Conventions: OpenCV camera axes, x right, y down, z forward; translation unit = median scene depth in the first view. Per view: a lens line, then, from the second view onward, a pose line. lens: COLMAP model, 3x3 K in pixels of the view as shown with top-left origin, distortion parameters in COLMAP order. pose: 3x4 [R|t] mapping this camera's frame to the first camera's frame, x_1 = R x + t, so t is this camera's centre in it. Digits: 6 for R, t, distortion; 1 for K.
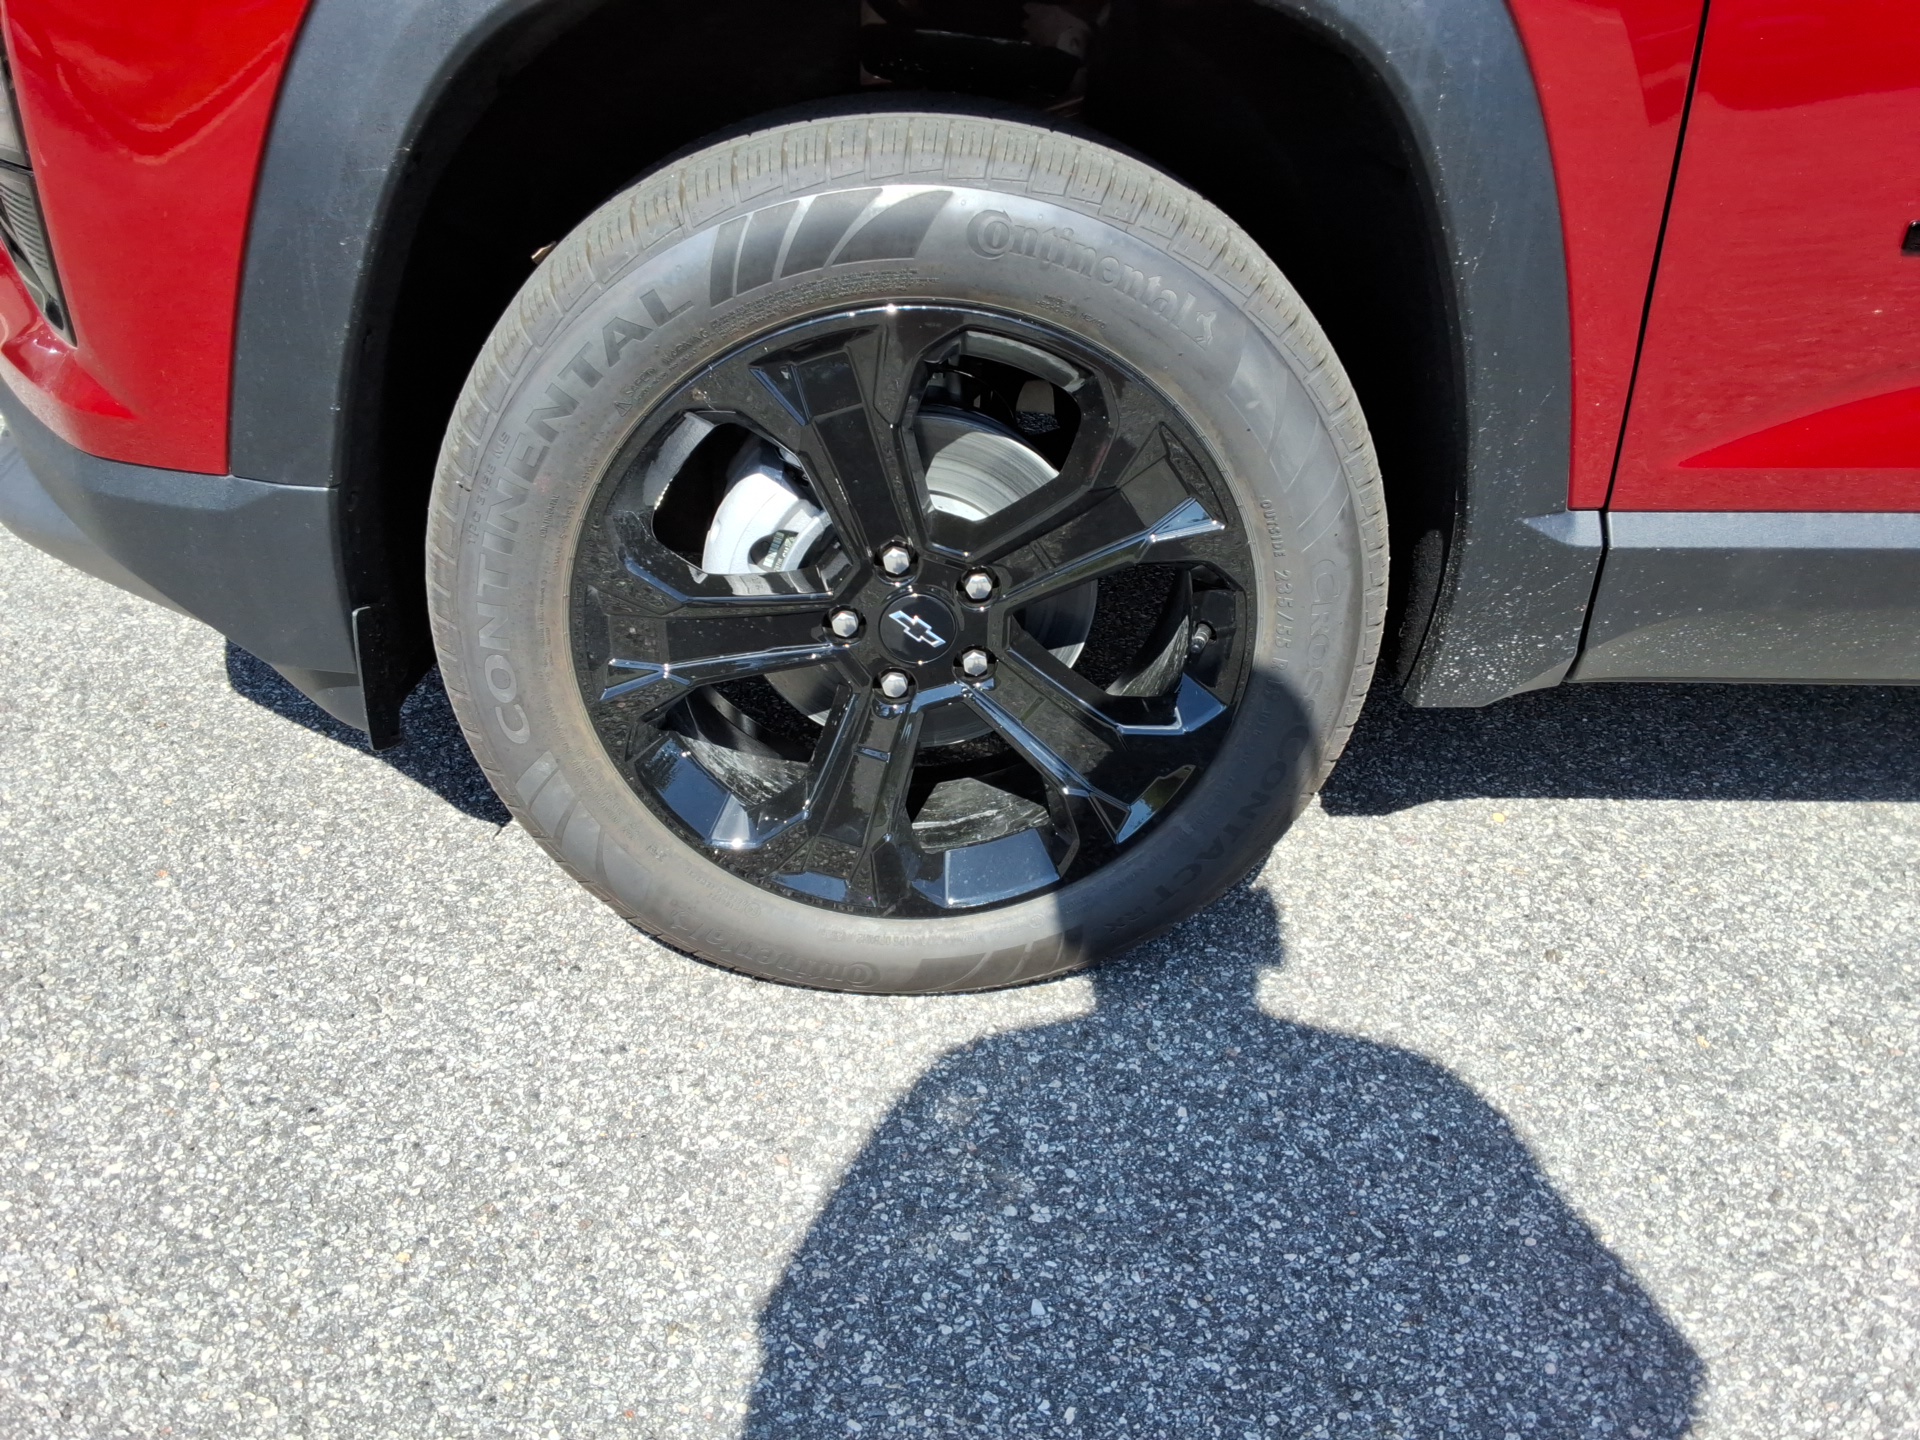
lens RADIAL K [[1554.5, 0, 971.7], [0, 1554.5, 695.7], [0, 0, 1]] dist [0.114189, -0.191722]
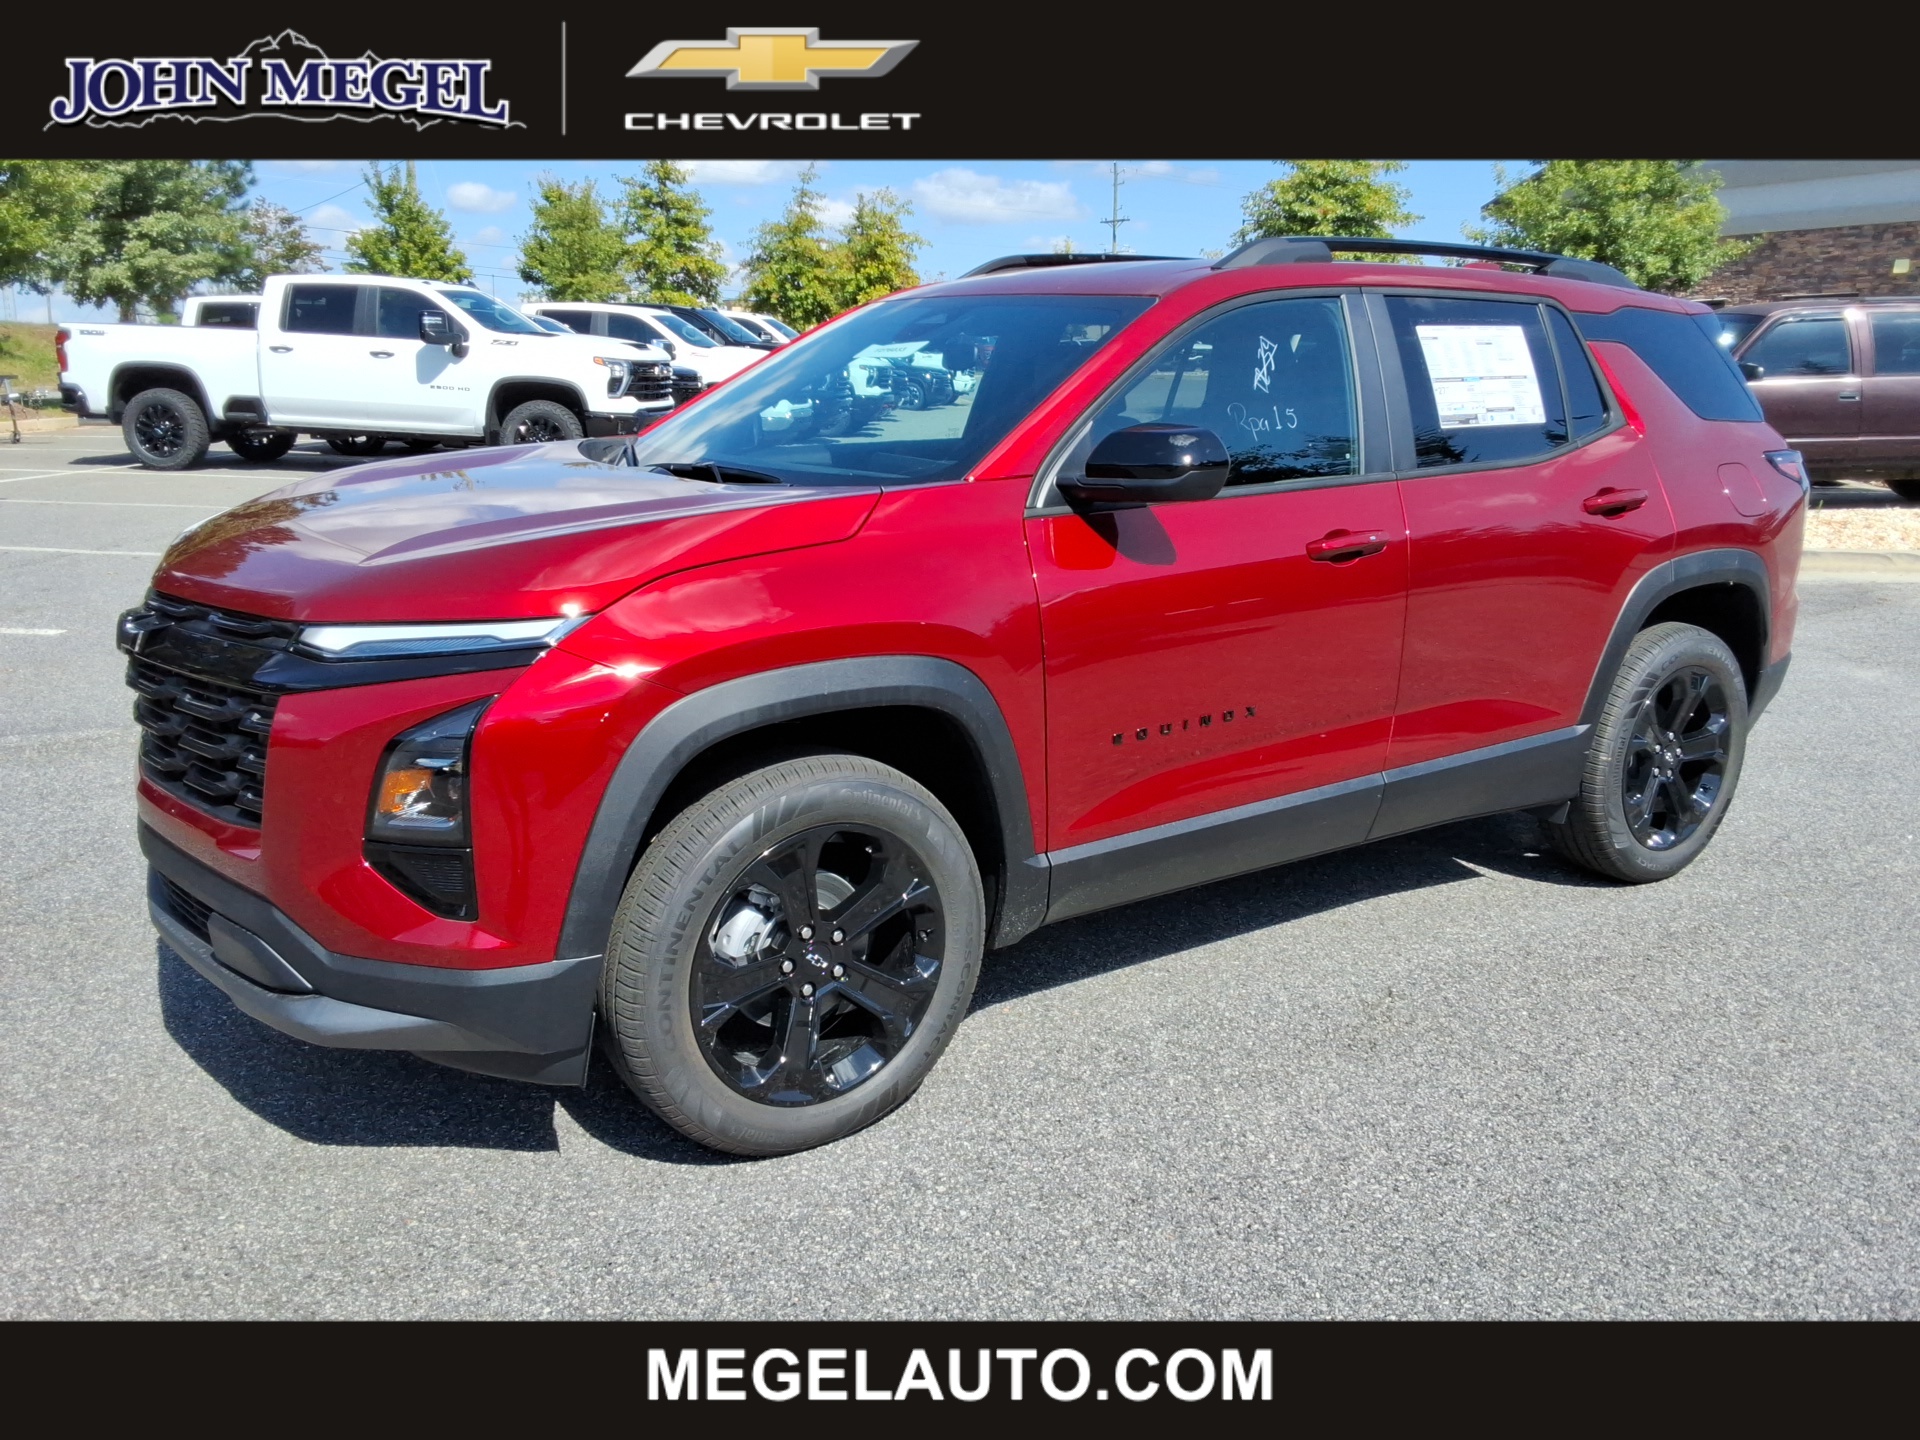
lens RADIAL K [[1554.5, 0, 971.7], [0, 1554.5, 695.7], [0, 0, 1]] dist [0.114189, -0.191722]
pose [[0.843514, -0.151136, 0.515405, -0.996829], [0.288154, 0.937146, -0.196786, 0.112644], [-0.453268, 0.314508, 0.834046, -1.187419]]
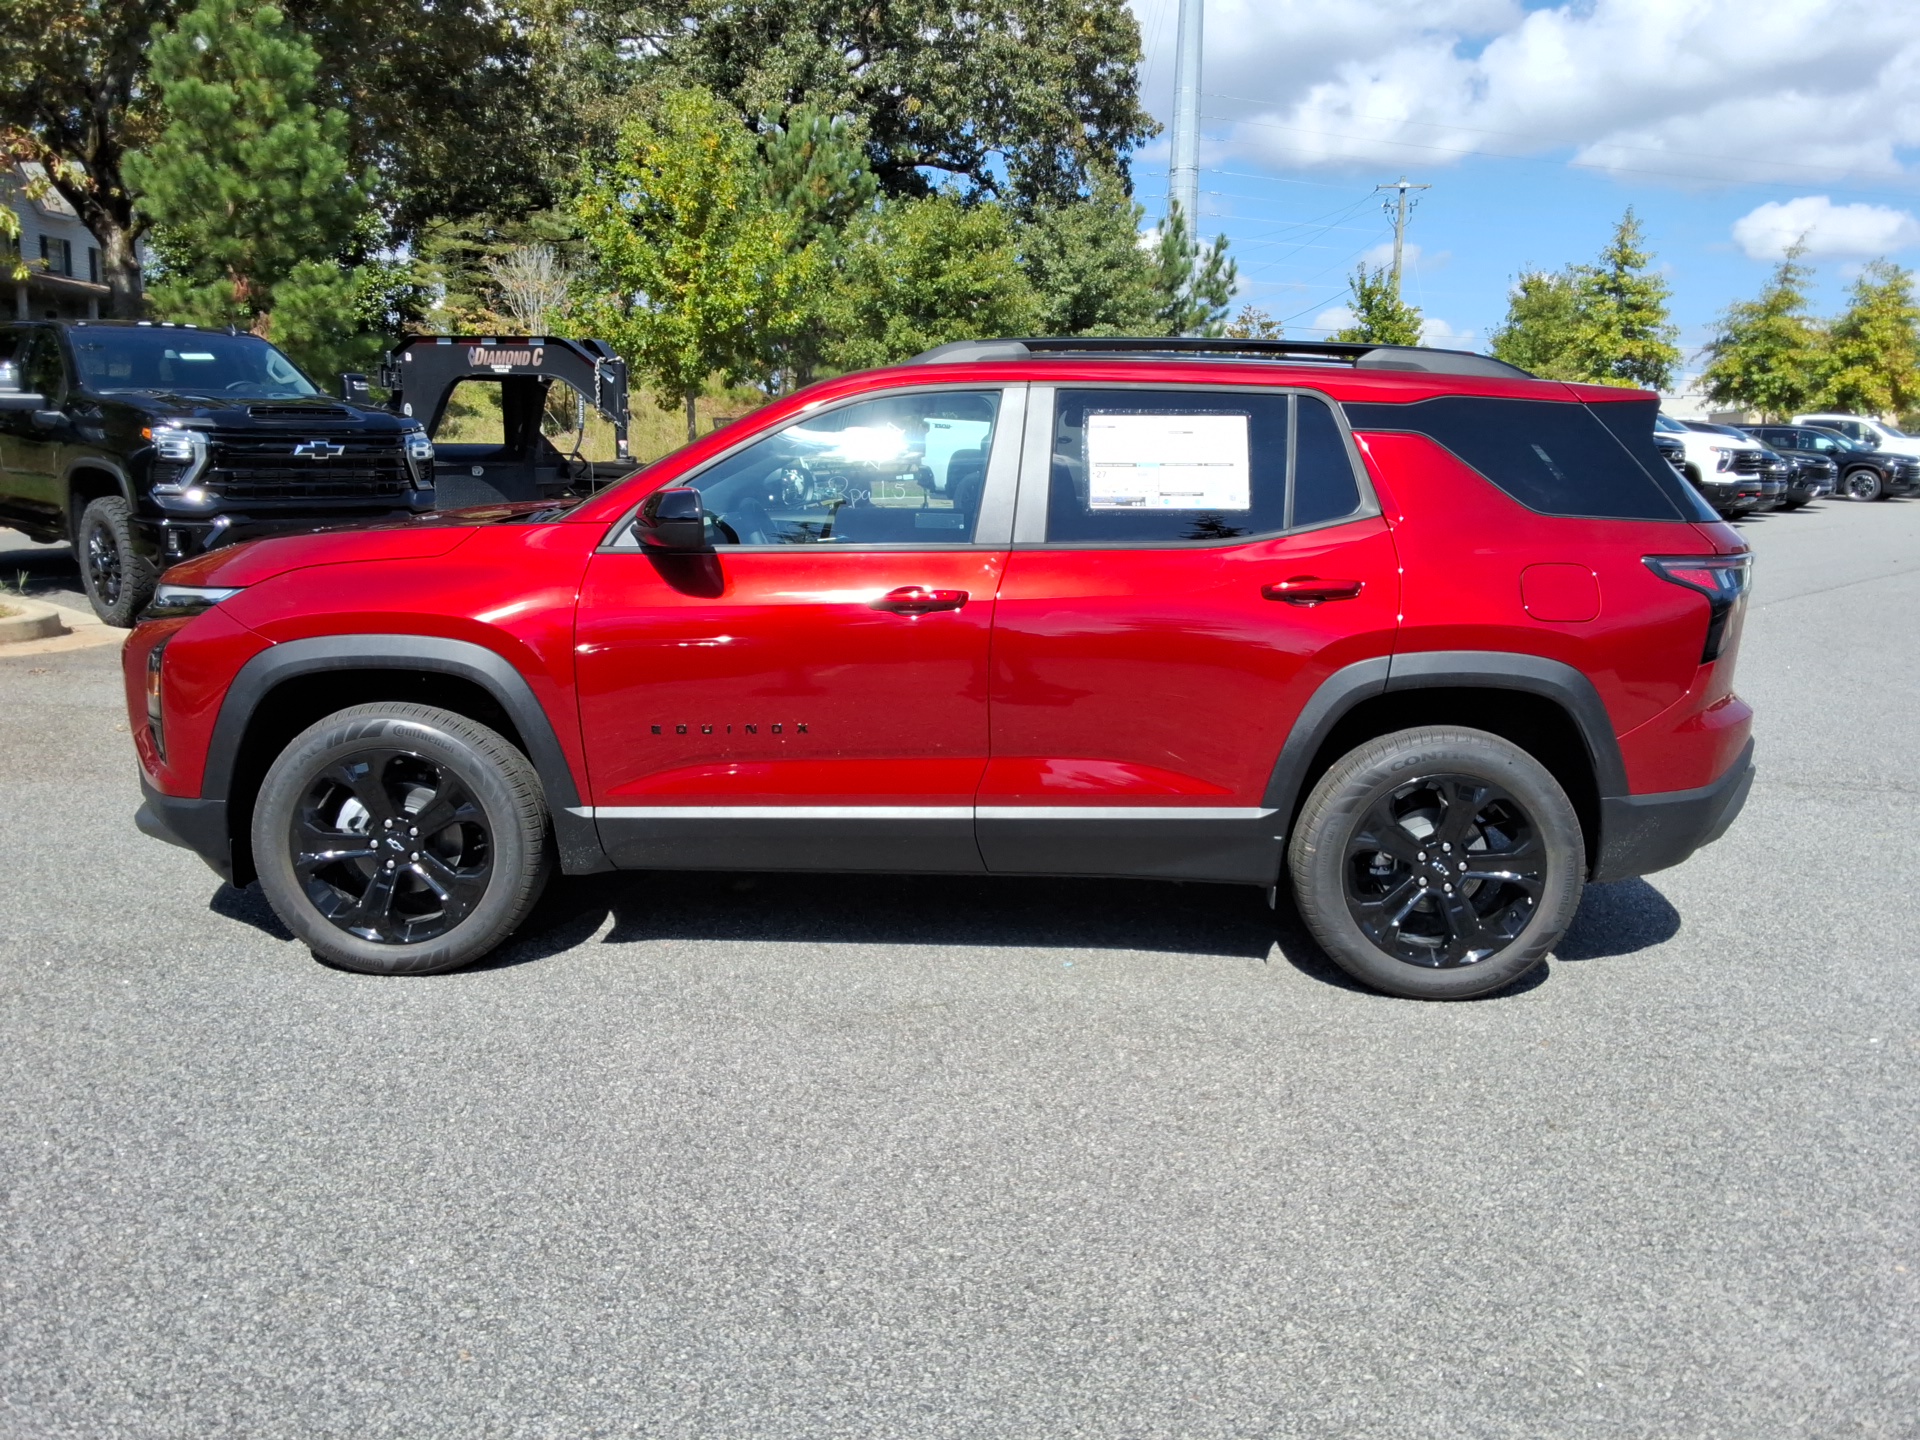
lens RADIAL K [[1554.5, 0, 971.7], [0, 1554.5, 695.7], [0, 0, 1]] dist [0.114189, -0.191722]
pose [[0.997949, -0.021638, -0.060249, 1.445522], [-0.000088, 0.940679, -0.339298, 0.823346], [0.064017, 0.338607, 0.938748, -2.262648]]
